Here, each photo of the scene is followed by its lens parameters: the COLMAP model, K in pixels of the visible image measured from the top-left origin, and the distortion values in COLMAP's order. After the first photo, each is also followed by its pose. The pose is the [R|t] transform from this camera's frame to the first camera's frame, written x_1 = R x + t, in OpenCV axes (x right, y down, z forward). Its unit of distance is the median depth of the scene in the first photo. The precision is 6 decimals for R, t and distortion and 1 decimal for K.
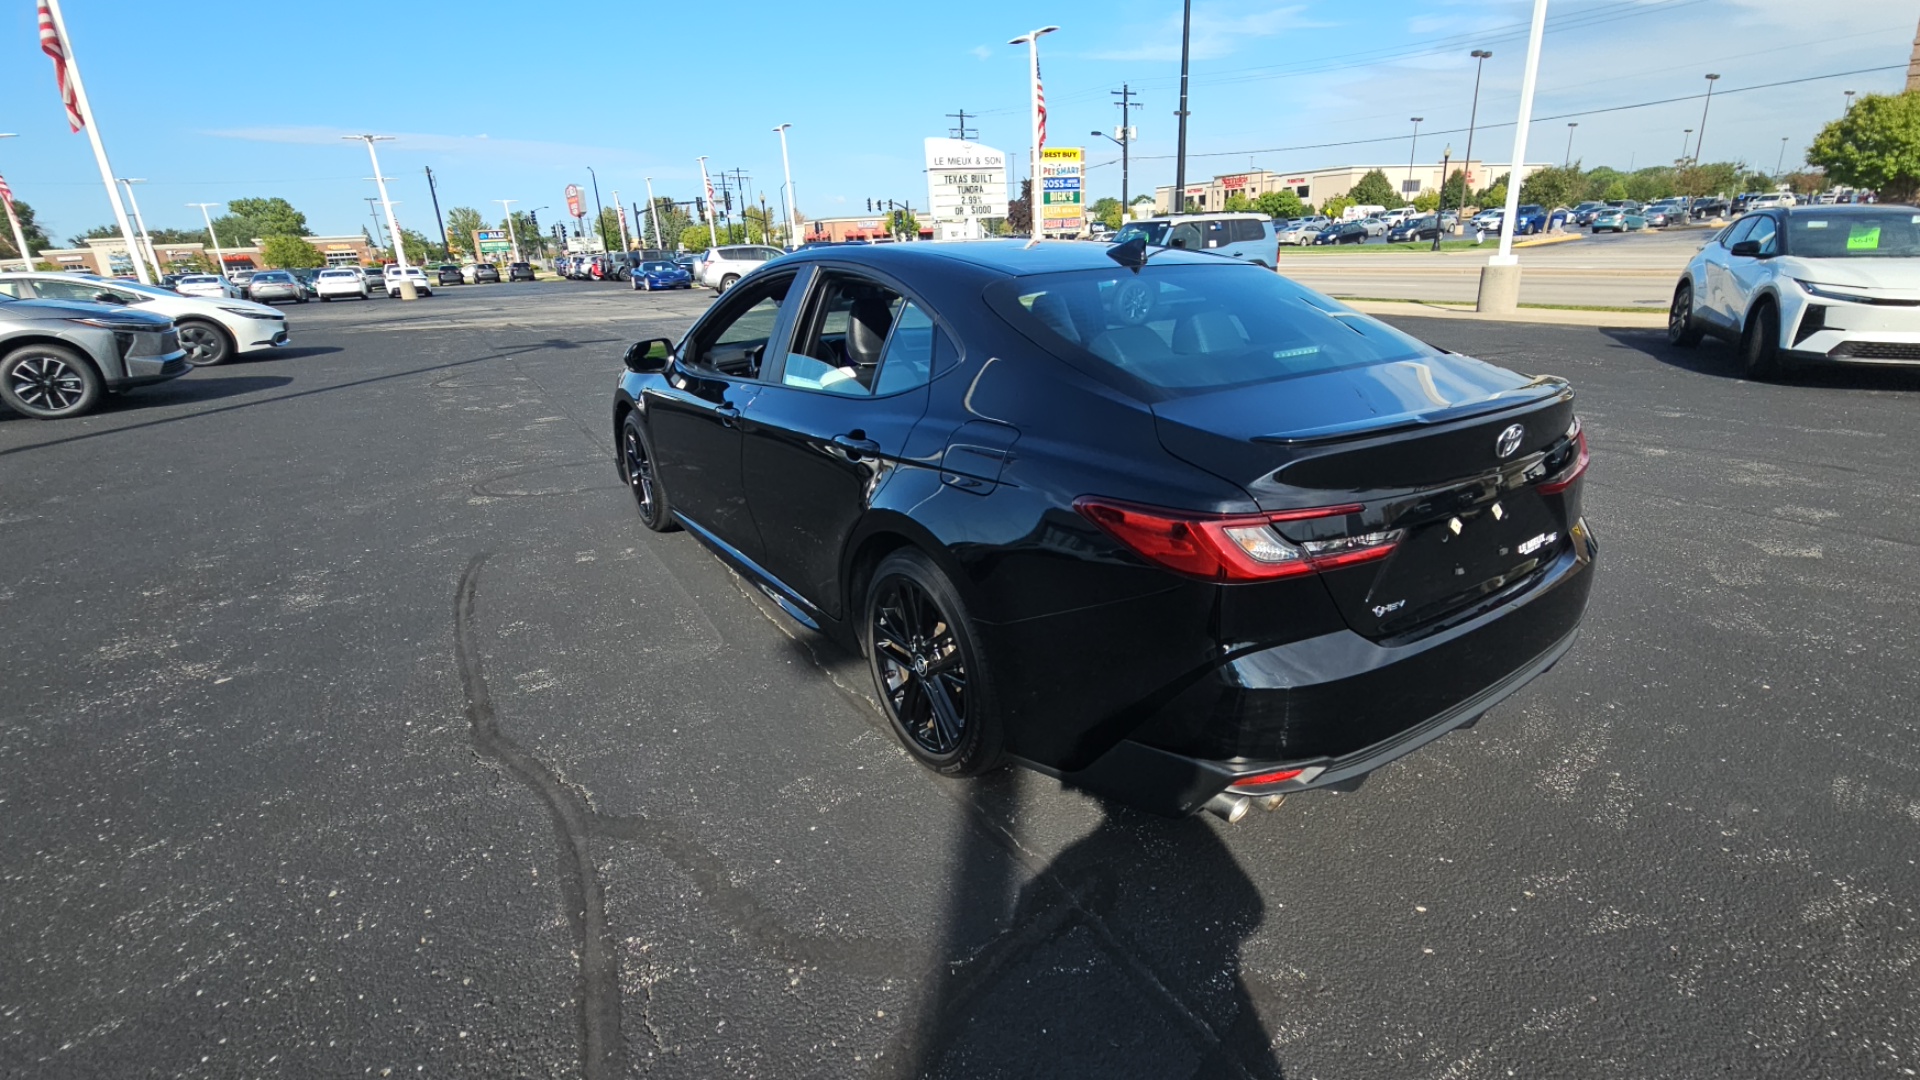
lens RADIAL K [[861.9, 0, 979.3], [0, 861.9, 539.1], [0, 0, 1]] dist [0.009674, -0.007993]
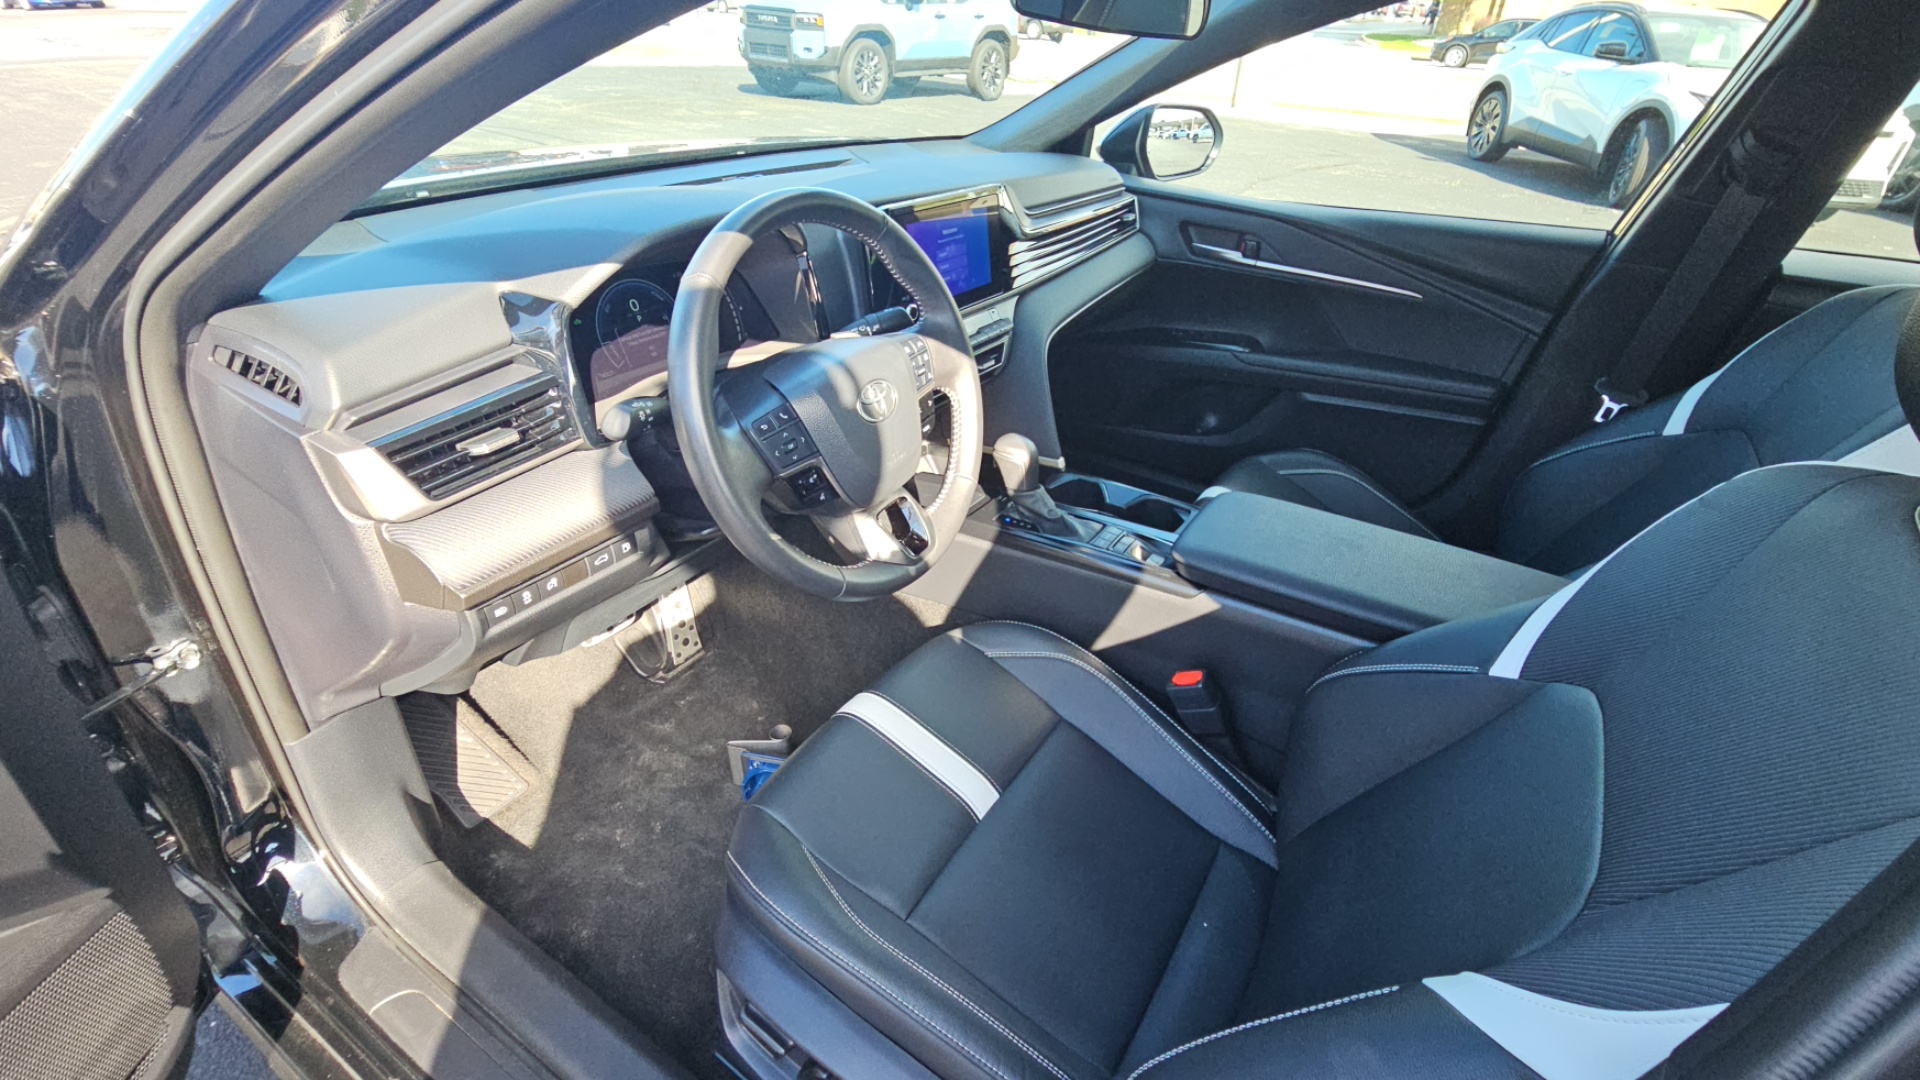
lens RADIAL K [[861.9, 0, 977.7], [0, 861.9, 540.0], [0, 0, 1]] dist [0.009674, -0.007993]
pose [[0.917054, -0.142367, 0.372482, -0.044147], [0.054299, 0.969978, 0.237053, -0.033928], [-0.395048, -0.197165, 0.897253, 0.129945]]
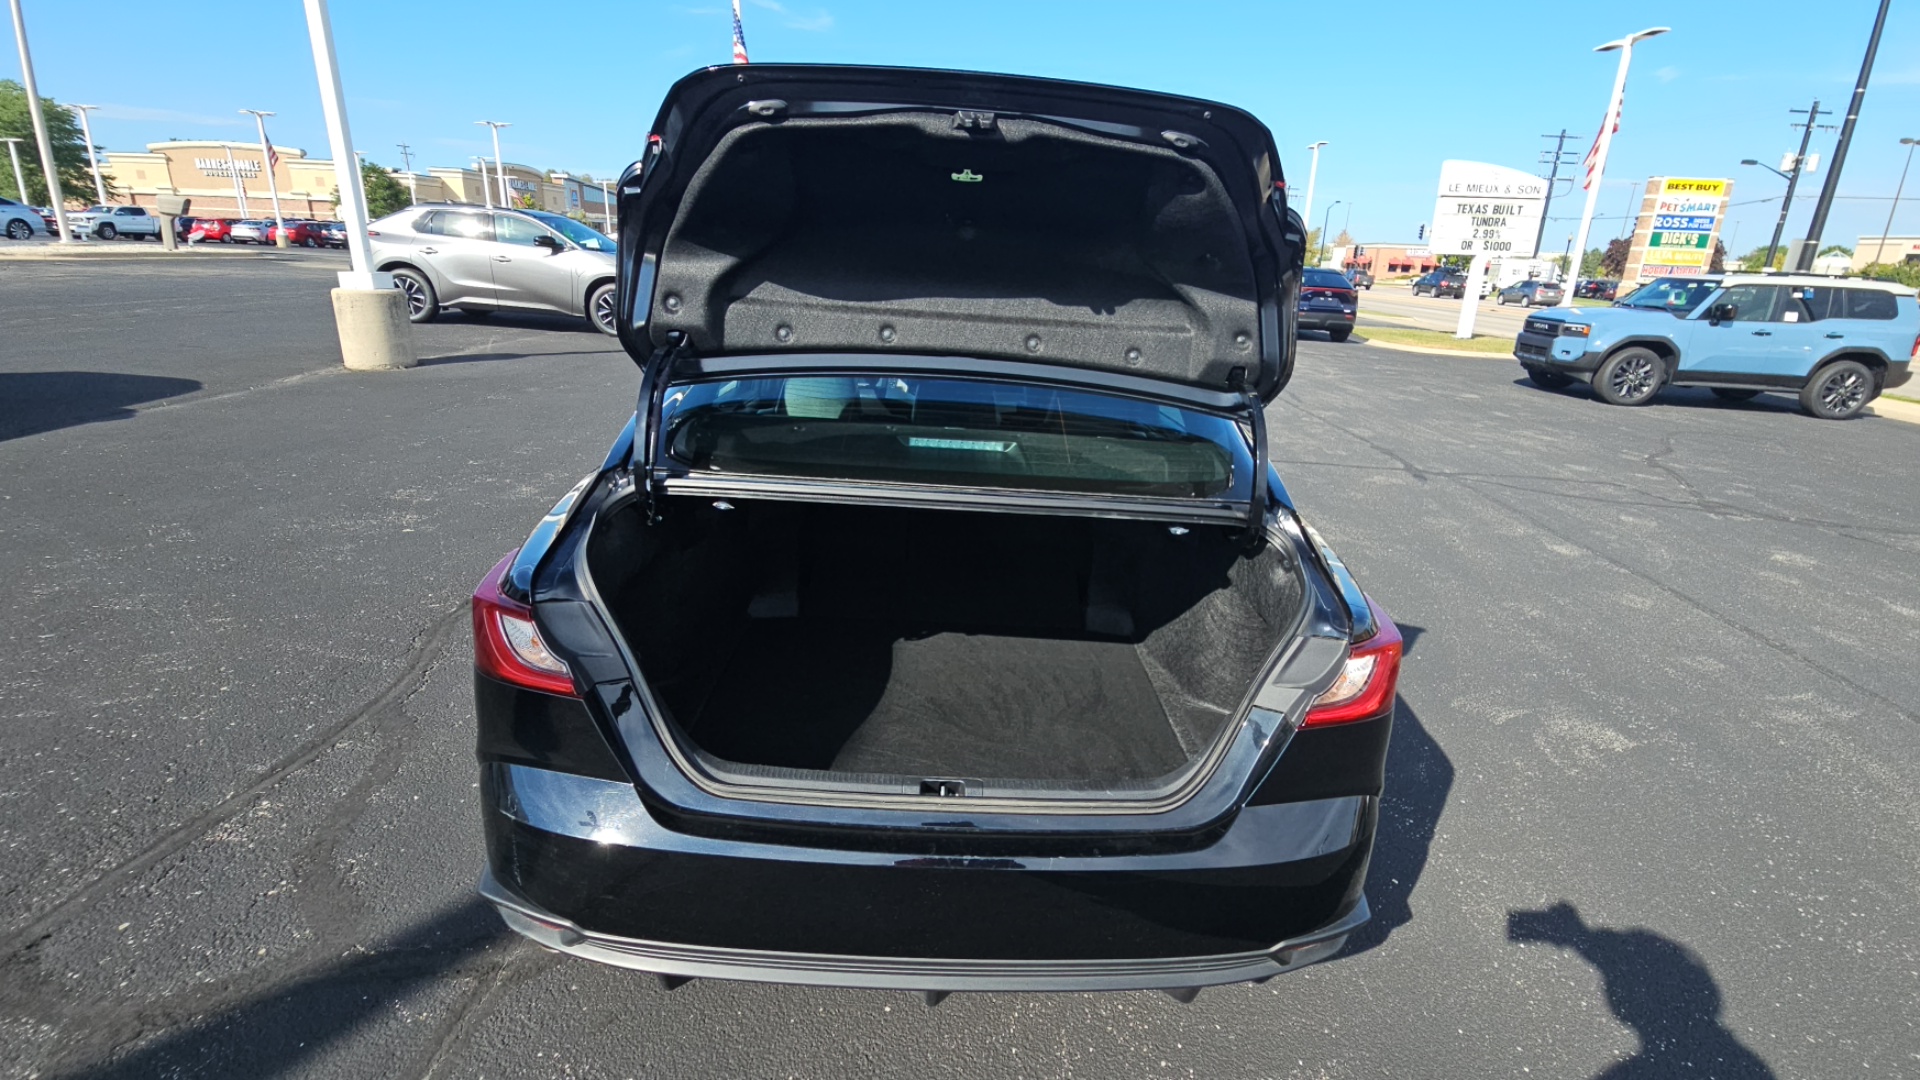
lens RADIAL K [[861.9, 0, 977.4], [0, 861.9, 543.5], [0, 0, 1]] dist [0.009674, -0.007993]
pose [[0.831476, 0.251320, -0.495466, 0.072916], [-0.256879, 0.964687, 0.058242, -0.016698], [0.492607, 0.078848, 0.866672, 0.032309]]
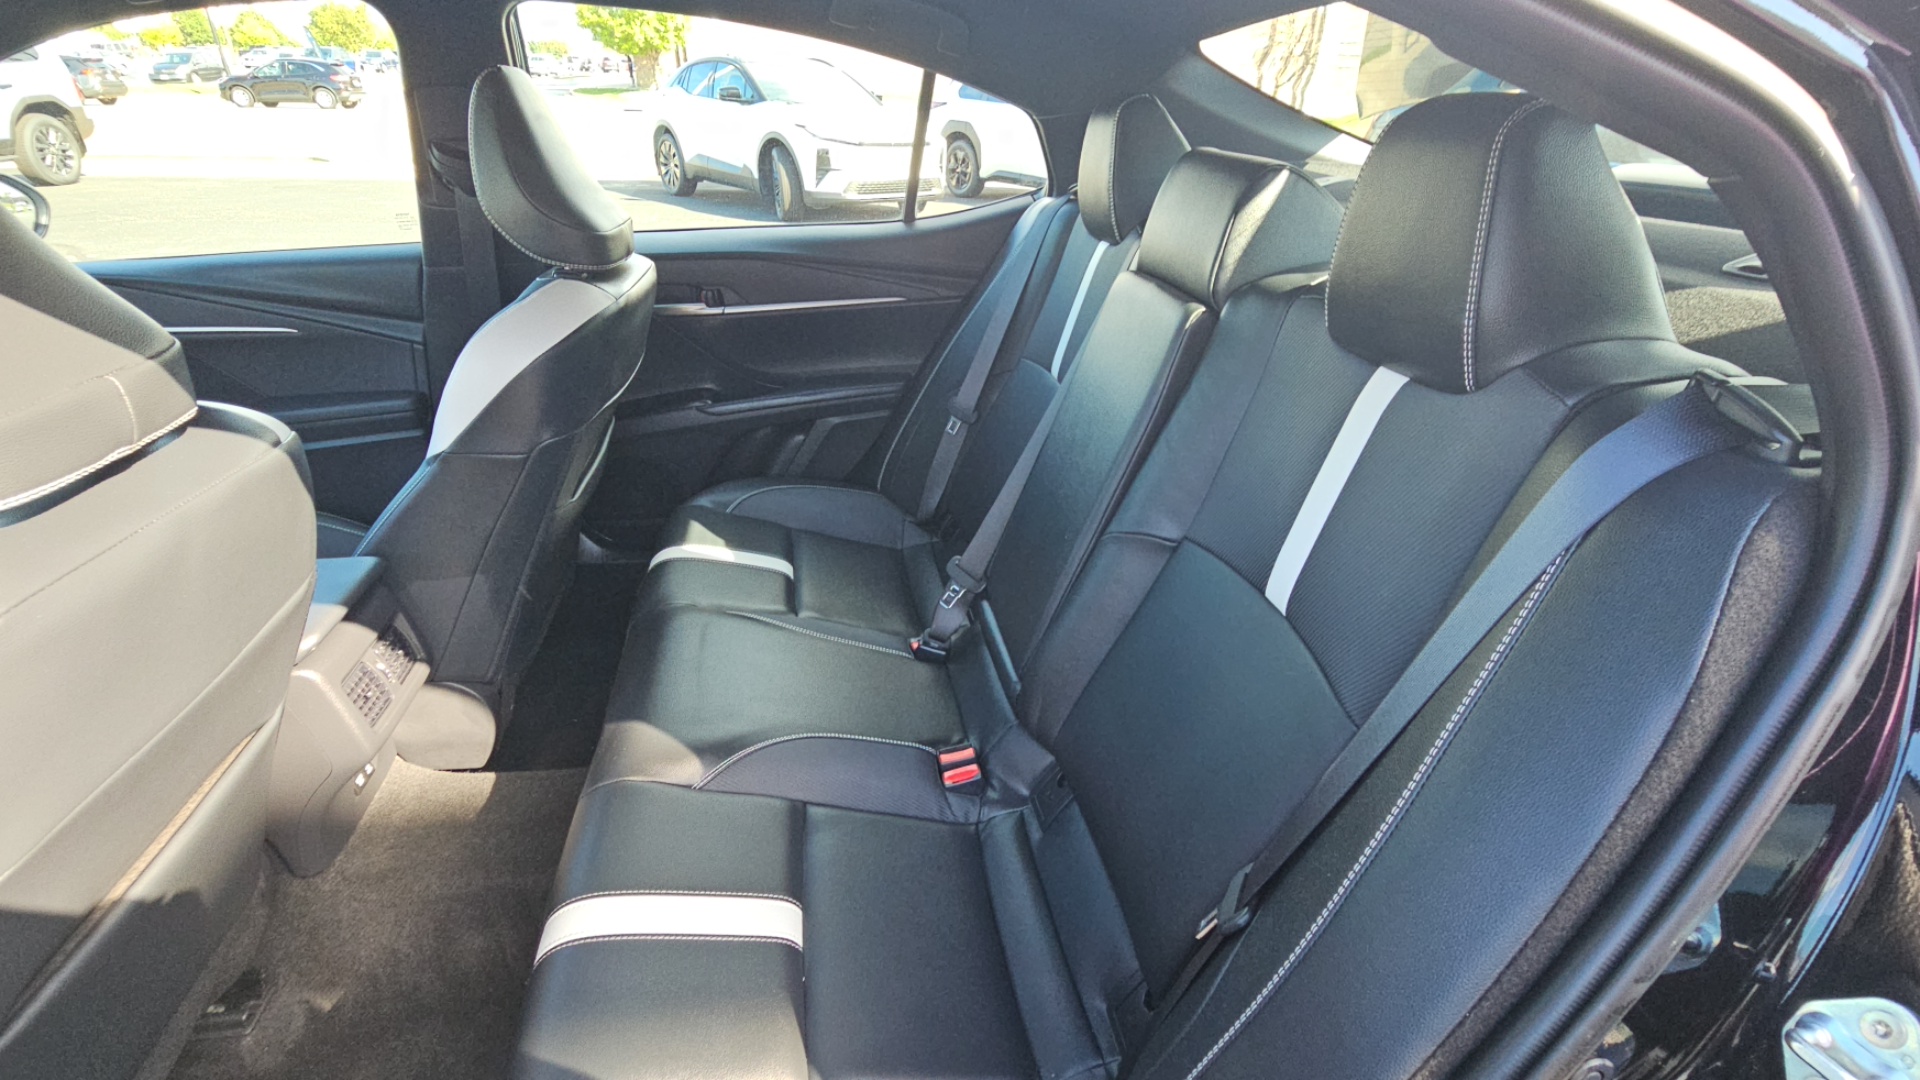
lens RADIAL K [[861.9, 0, 978.6], [0, 861.9, 543.3], [0, 0, 1]] dist [0.009674, -0.007993]
pose [[0.407774, -0.386900, 0.827060, -0.025337], [0.262480, 0.917226, 0.299667, -0.025907], [-0.874542, 0.094890, 0.475575, 0.105271]]
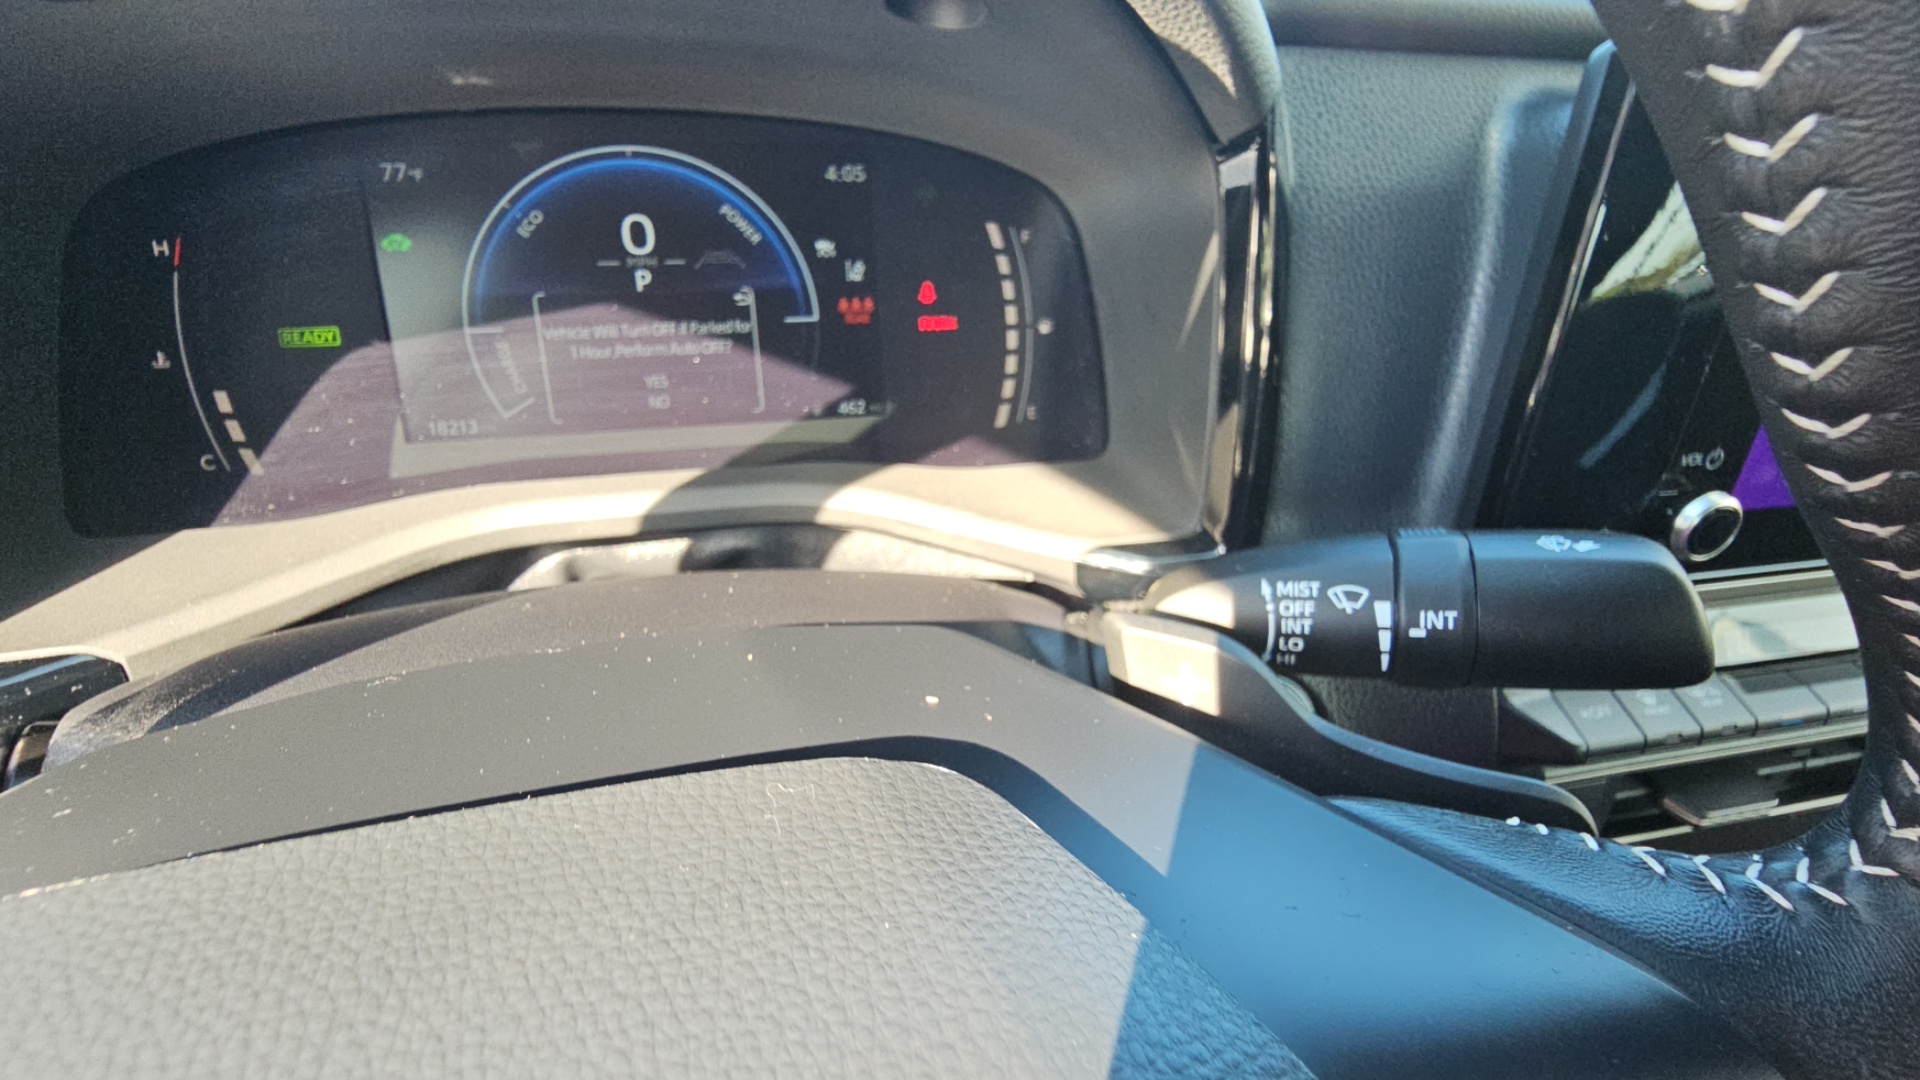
lens RADIAL K [[861.9, 0, 978.6], [0, 861.9, 541.3], [0, 0, 1]] dist [0.009674, -0.007993]
pose [[0.931096, 0.262304, -0.253490, -0.033740], [-0.186586, 0.939606, 0.286925, -0.036179], [0.313442, -0.219857, 0.923806, 0.163262]]
